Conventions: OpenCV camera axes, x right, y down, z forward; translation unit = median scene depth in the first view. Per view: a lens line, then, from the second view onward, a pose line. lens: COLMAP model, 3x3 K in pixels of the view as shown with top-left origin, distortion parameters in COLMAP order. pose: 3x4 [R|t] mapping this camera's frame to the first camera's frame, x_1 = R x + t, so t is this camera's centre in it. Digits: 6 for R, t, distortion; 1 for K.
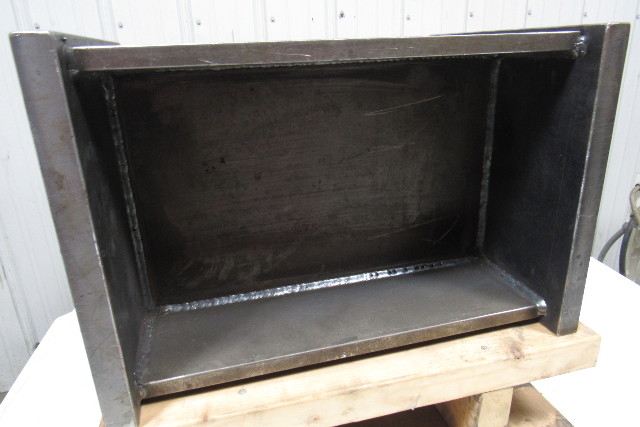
lens RADIAL K [[457.5, 0, 320.0], [0, 457.5, 213.5], [0, 0, 1]] dist [-0.021762, -0.004135]
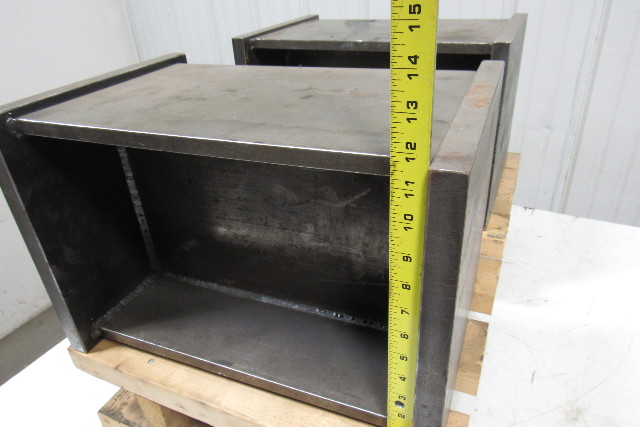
lens RADIAL K [[457.5, 0, 320.0], [0, 457.5, 213.5], [0, 0, 1]] dist [-0.021762, -0.004135]
pose [[0.787461, 0.292799, -0.542378, 0.679554], [-0.178796, 0.950639, 0.253607, -0.373883], [0.589861, -0.102731, 0.800943, 0.217071]]
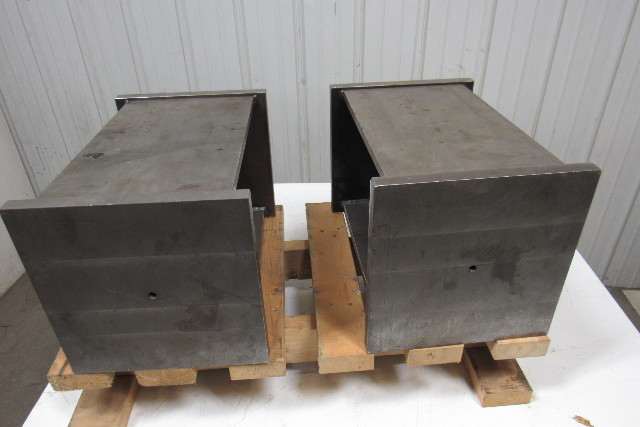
lens RADIAL K [[457.5, 0, 320.0], [0, 457.5, 213.5], [0, 0, 1]] dist [-0.021762, -0.004135]
pose [[0.197224, -0.492139, 0.847881, -1.503432], [0.343768, 0.844670, 0.410312, -0.839818], [-0.918110, 0.210551, 0.335771, 0.805845]]
